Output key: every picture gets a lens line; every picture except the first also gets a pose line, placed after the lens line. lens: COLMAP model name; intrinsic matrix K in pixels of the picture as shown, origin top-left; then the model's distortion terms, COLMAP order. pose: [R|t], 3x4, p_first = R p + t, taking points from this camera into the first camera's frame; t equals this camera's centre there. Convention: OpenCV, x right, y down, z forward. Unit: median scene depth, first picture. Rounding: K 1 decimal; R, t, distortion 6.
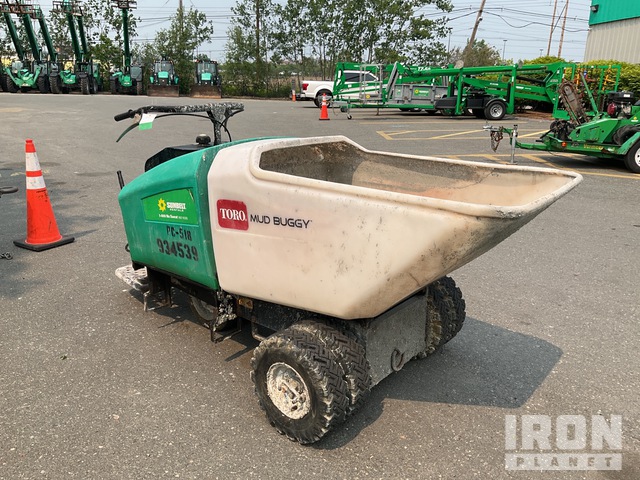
lens RADIAL K [[507.3, 0, 320.0], [0, 507.3, 240.0], [0, 0, 1]] dist [0.109134, 0.001325]
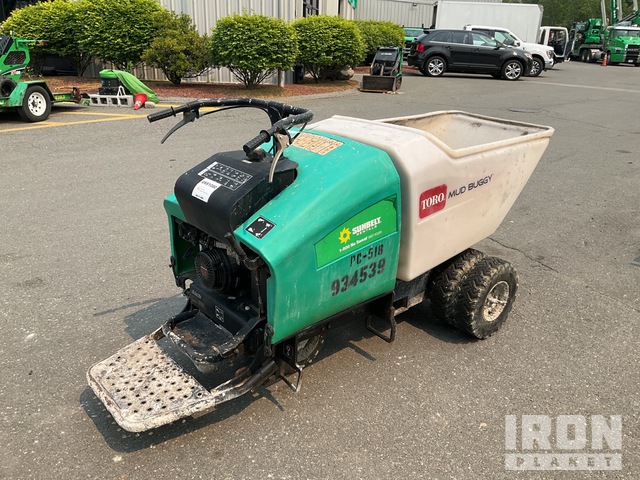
lens RADIAL K [[507.3, 0, 320.0], [0, 507.3, 240.0], [0, 0, 1]] dist [0.109134, 0.001325]
pose [[0.195189, -0.381834, 0.903385, -1.158438], [0.275698, 0.905322, 0.323085, -0.368553], [-0.941218, 0.185998, 0.281980, 0.902632]]
